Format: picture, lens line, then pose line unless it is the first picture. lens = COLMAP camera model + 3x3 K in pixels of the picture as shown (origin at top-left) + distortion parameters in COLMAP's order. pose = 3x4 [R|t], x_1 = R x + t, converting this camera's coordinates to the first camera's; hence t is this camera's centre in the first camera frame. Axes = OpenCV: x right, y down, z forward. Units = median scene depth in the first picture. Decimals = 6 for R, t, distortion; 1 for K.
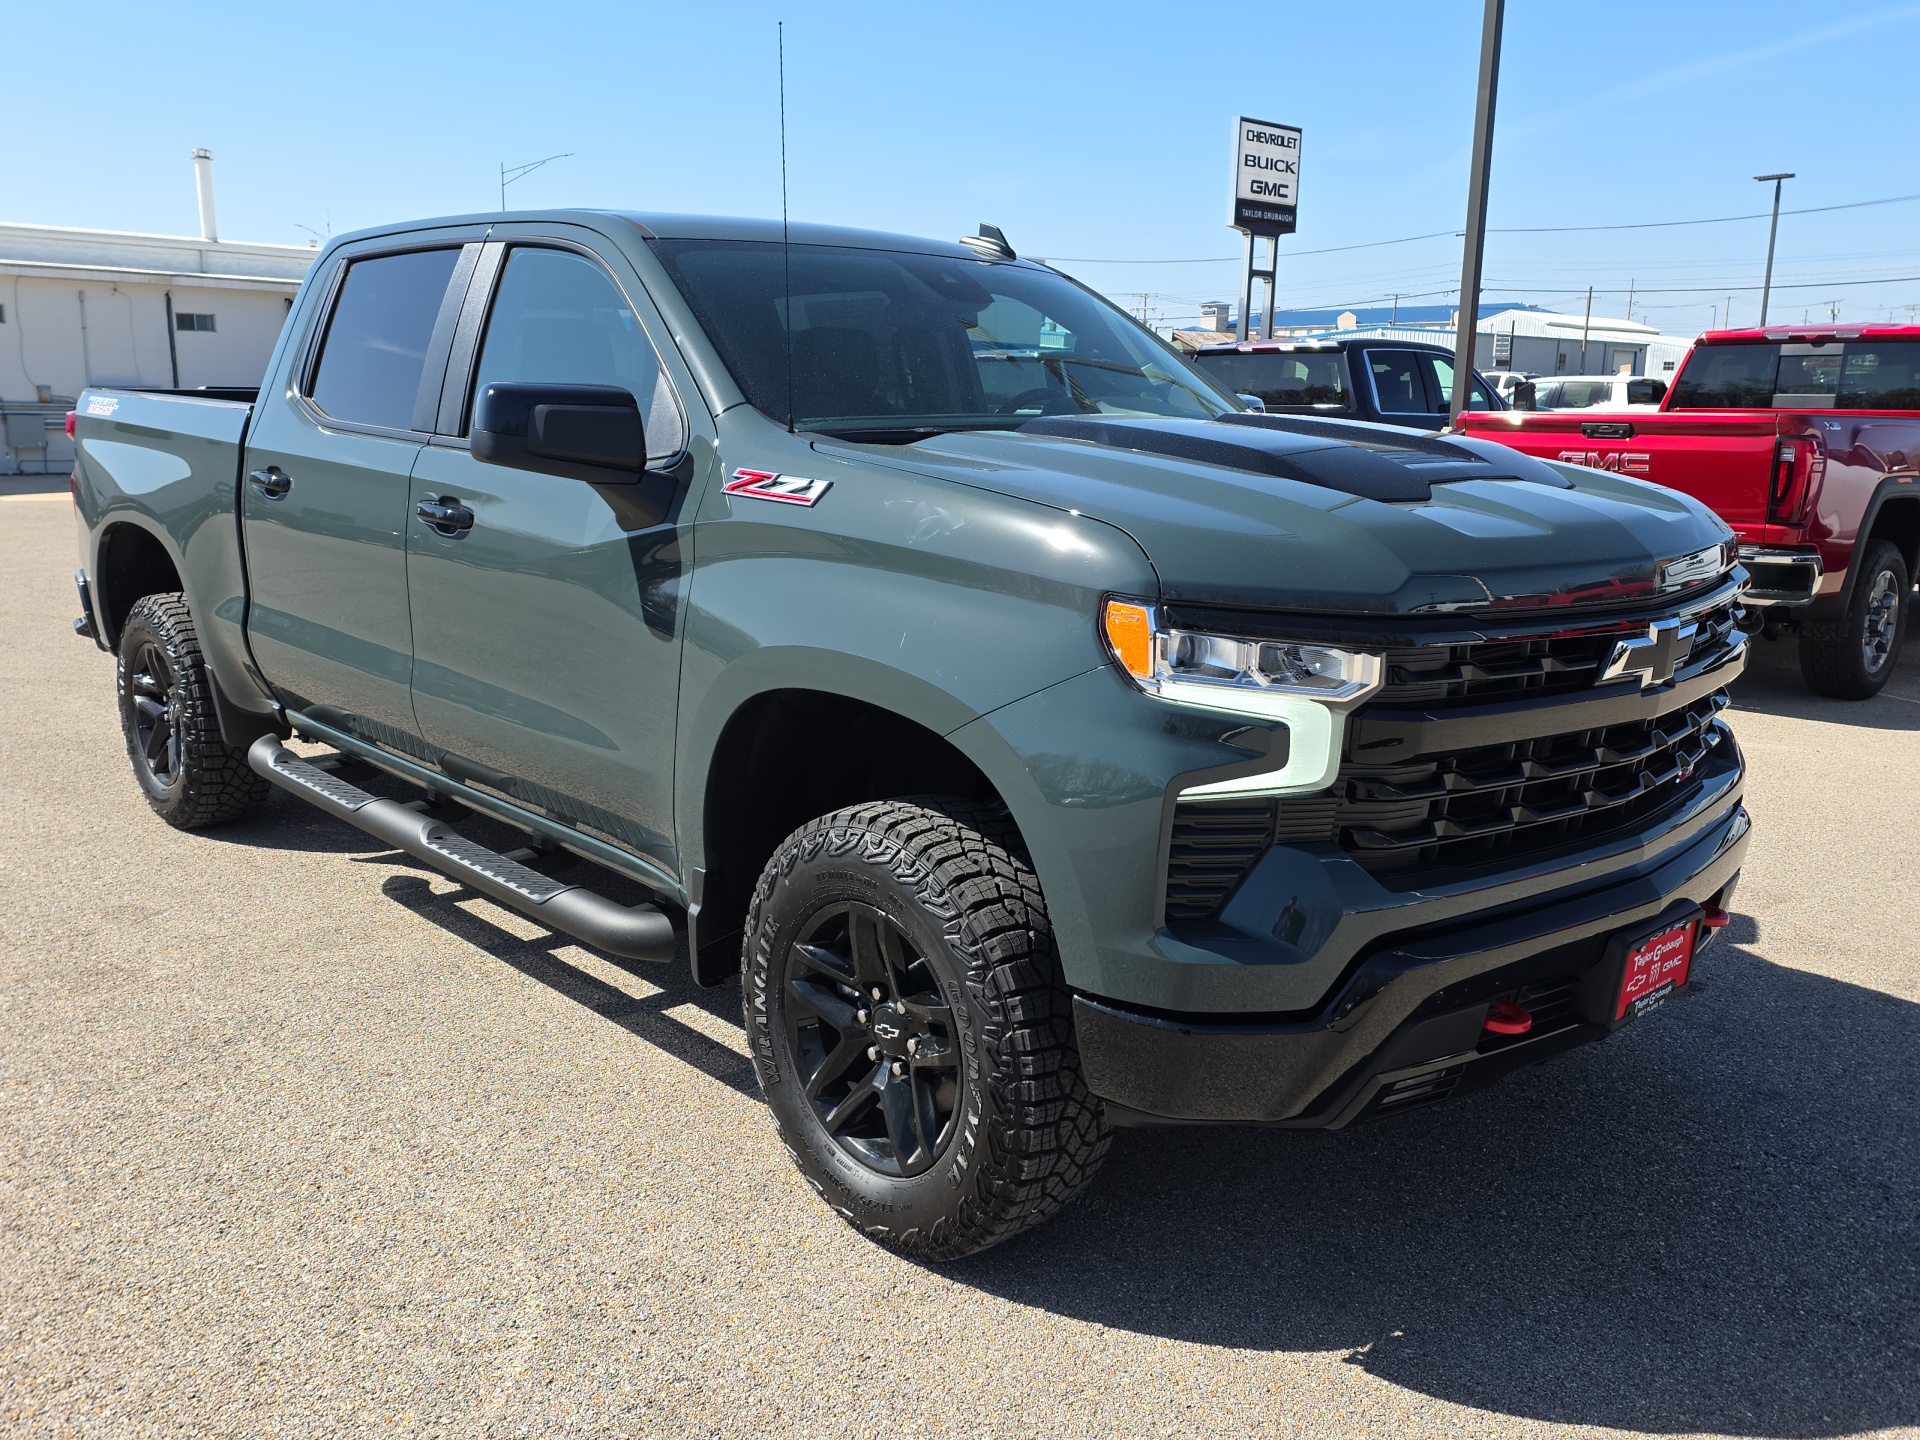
lens RADIAL K [[1441.0, 0, 953.7], [0, 1441.0, 744.1], [0, 0, 1]] dist [0.074511, -0.115120]
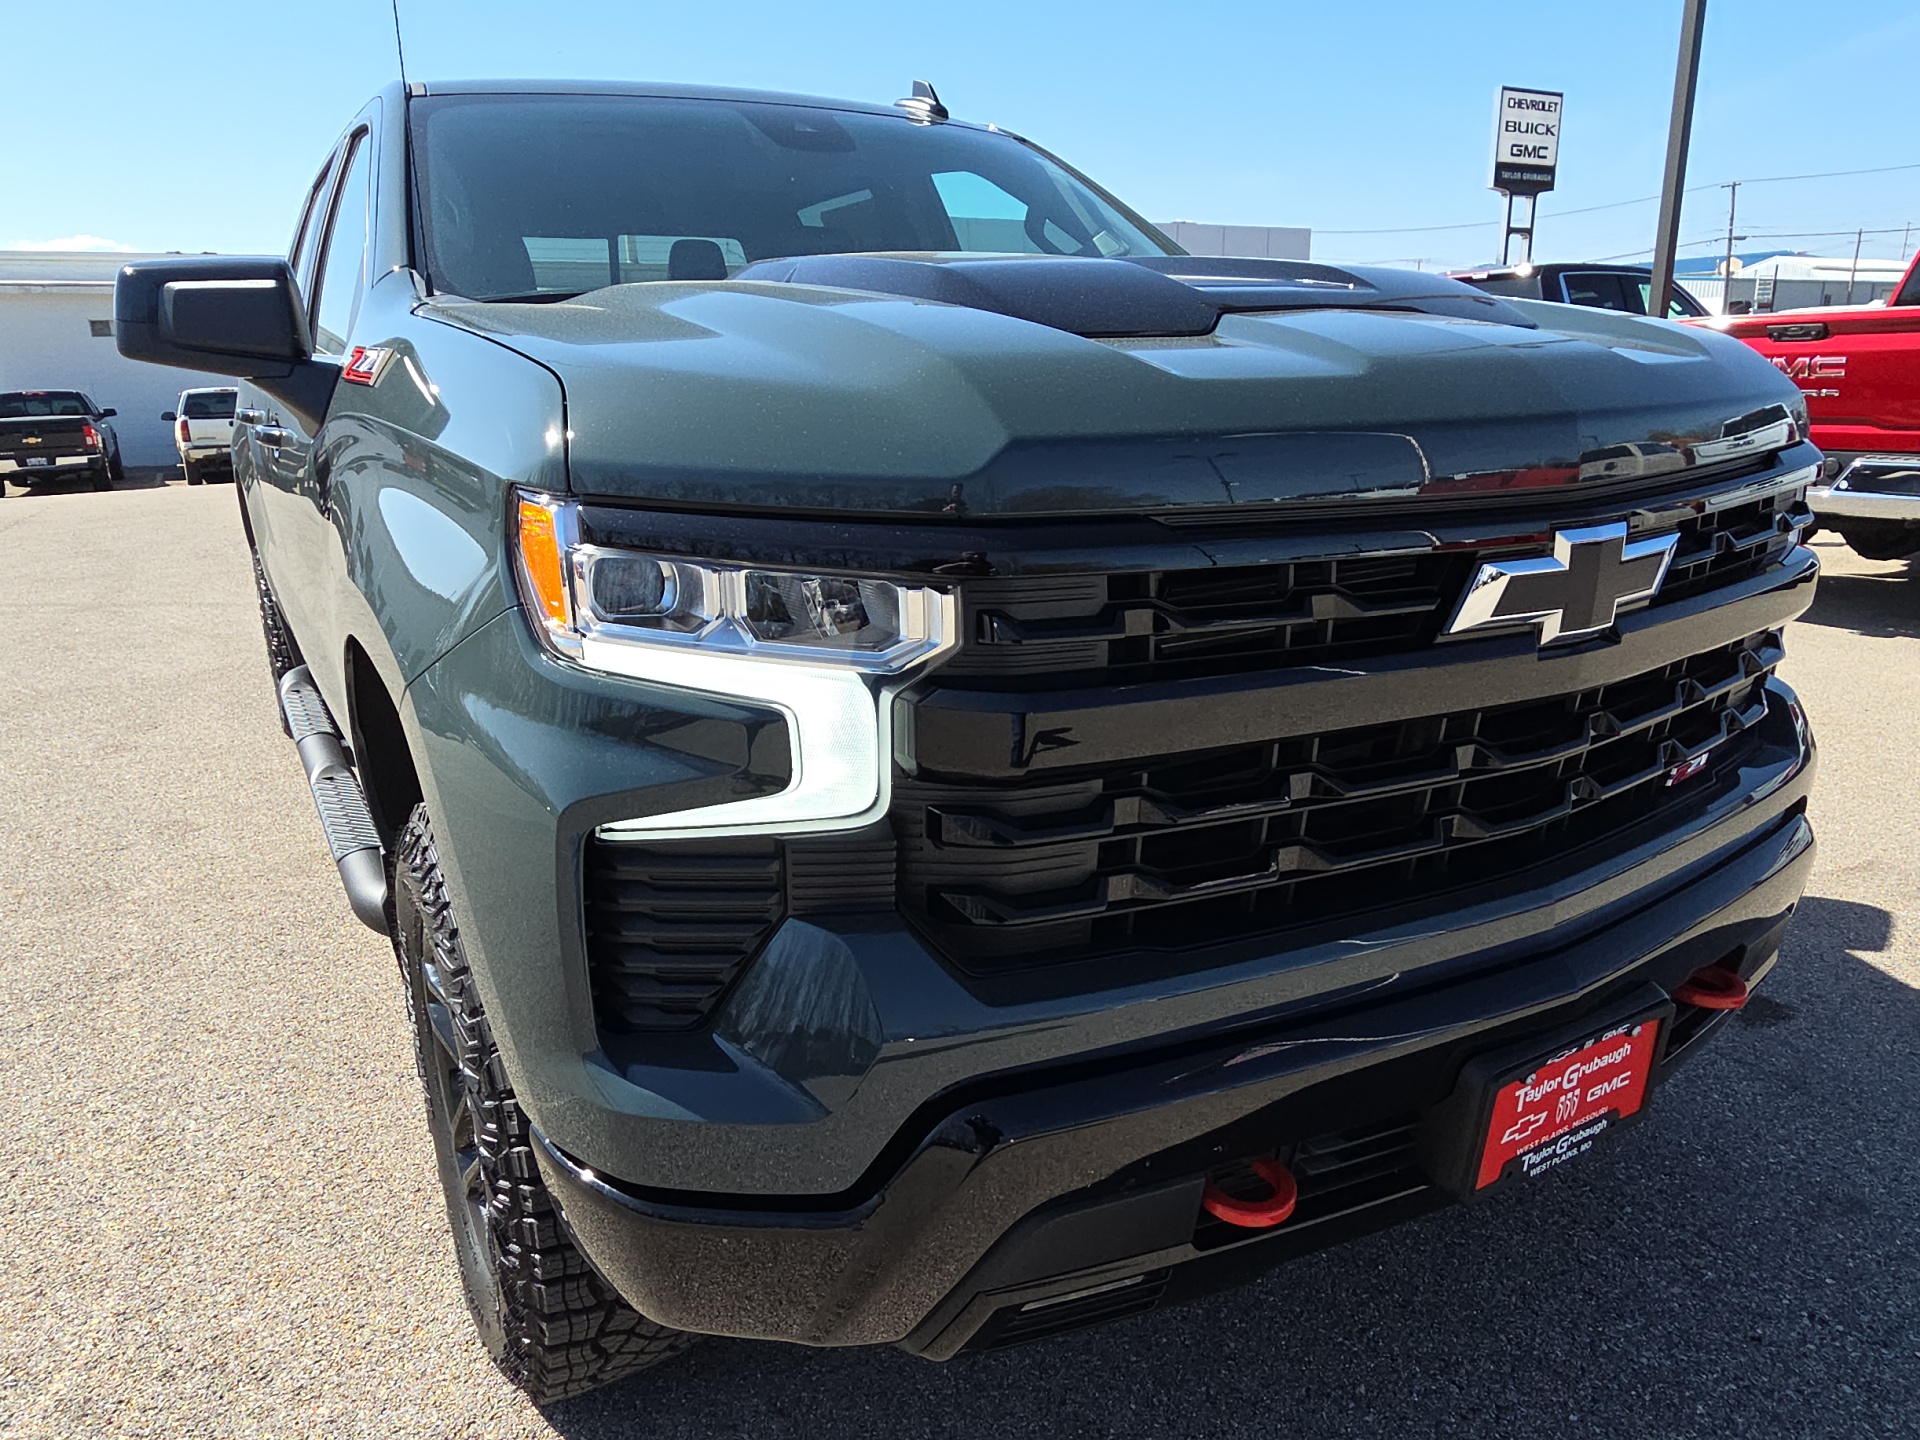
lens RADIAL K [[1216.9, 0, 947.8], [0, 1216.9, 757.4], [0, 0, 1]] dist [0.001954, -0.004482]
pose [[0.978016, 0.023363, -0.207216, 0.352844], [-0.006794, 0.996747, 0.080311, -0.032189], [0.208418, -0.077137, 0.974993, 0.489219]]
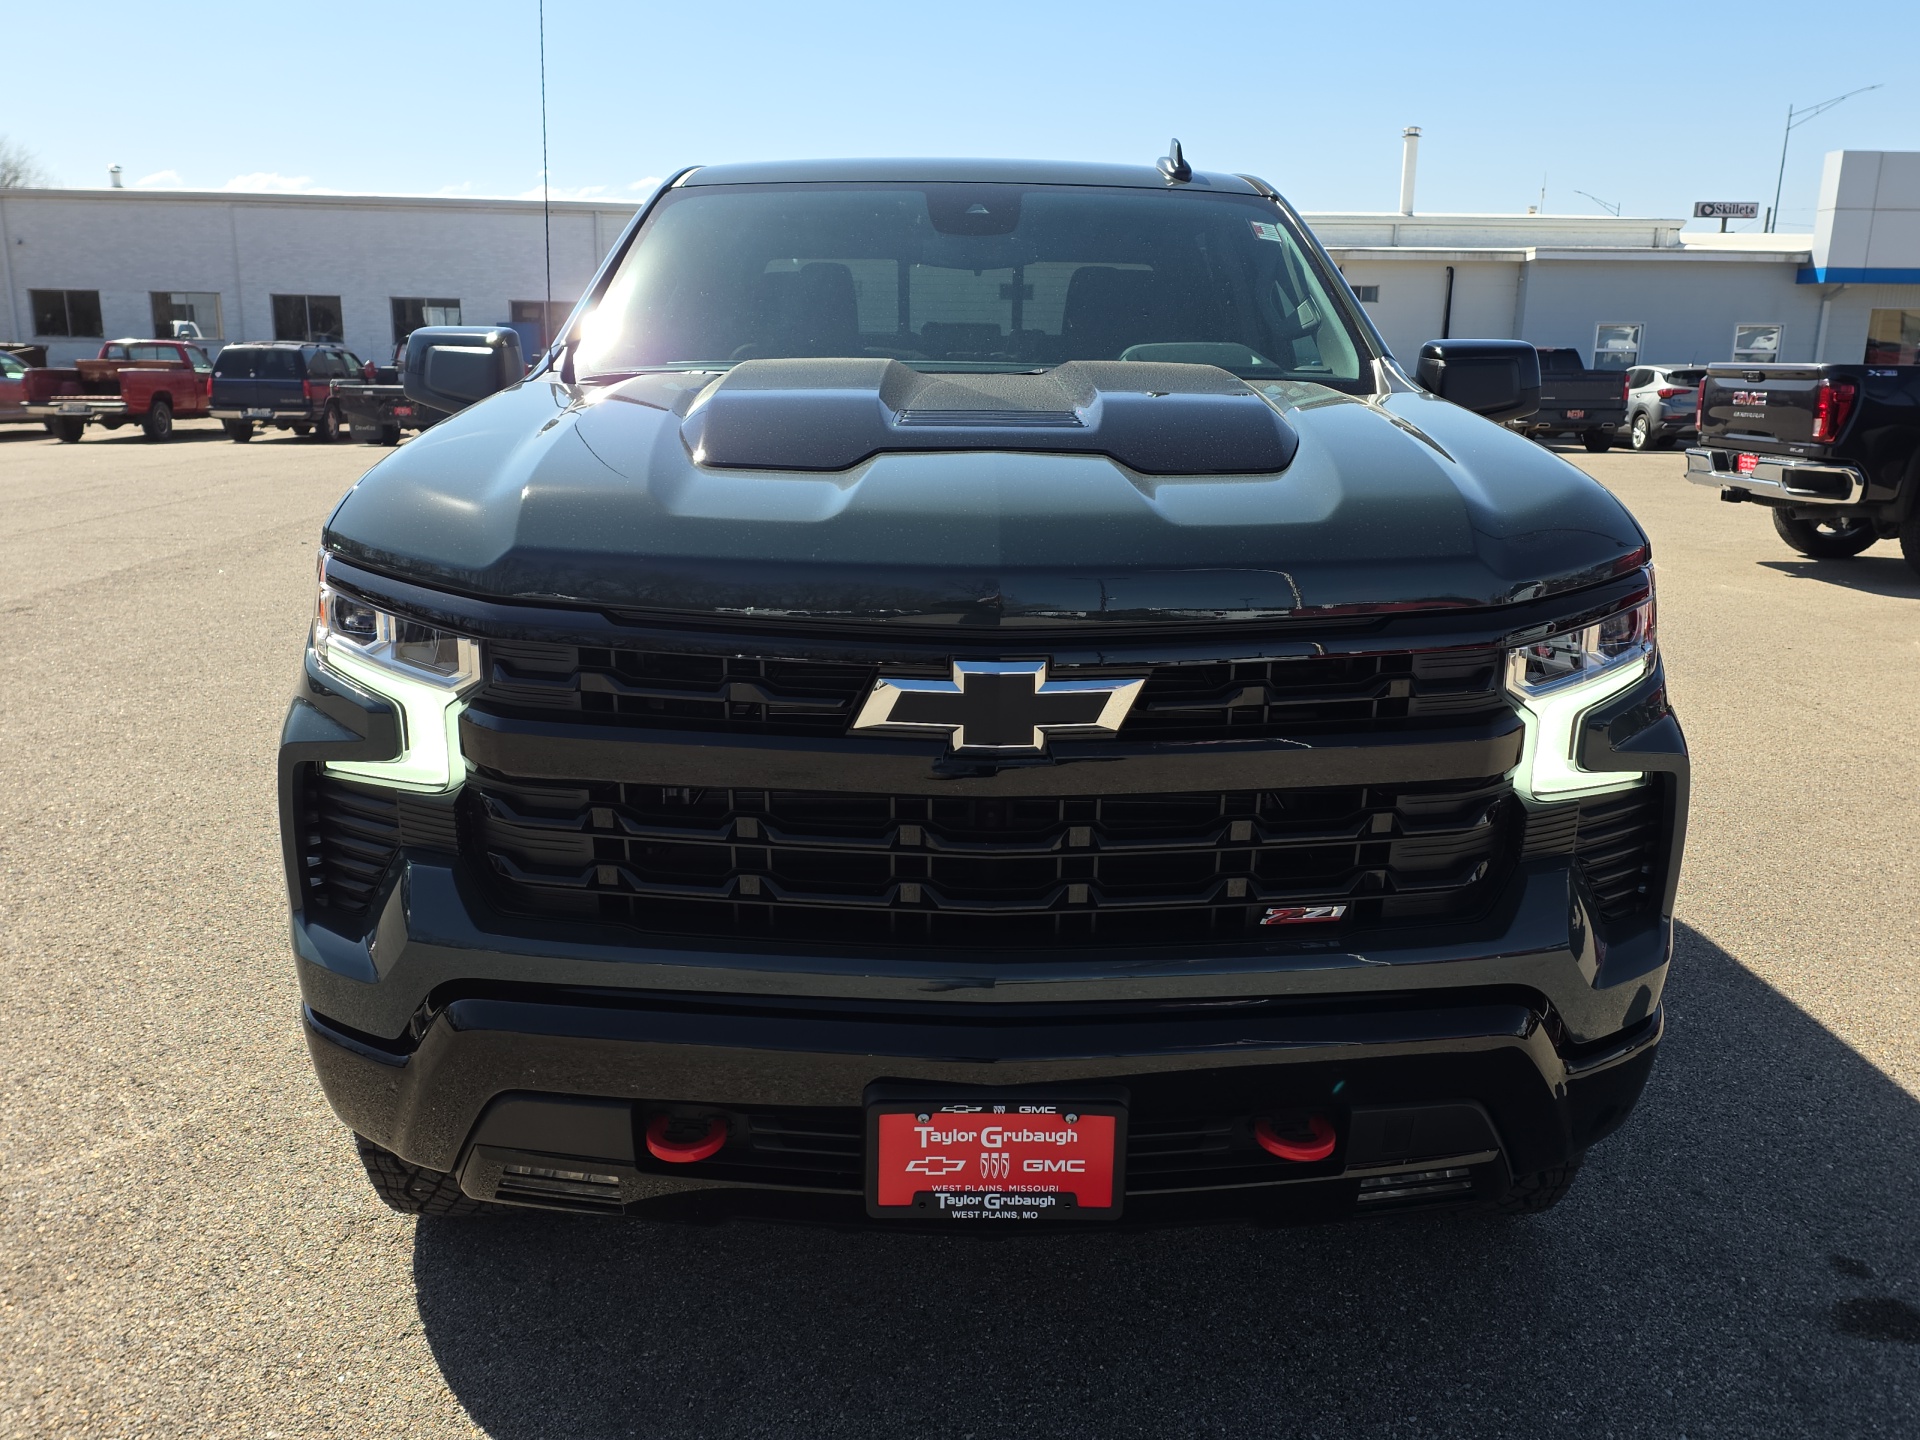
lens RADIAL K [[1441.0, 0, 953.7], [0, 1441.0, 744.1], [0, 0, 1]] dist [0.074511, -0.115120]
pose [[0.773167, 0.161643, -0.613257, 0.923688], [-0.150659, 0.986106, 0.069975, -0.093846], [0.616048, 0.038290, 0.786778, 0.468817]]
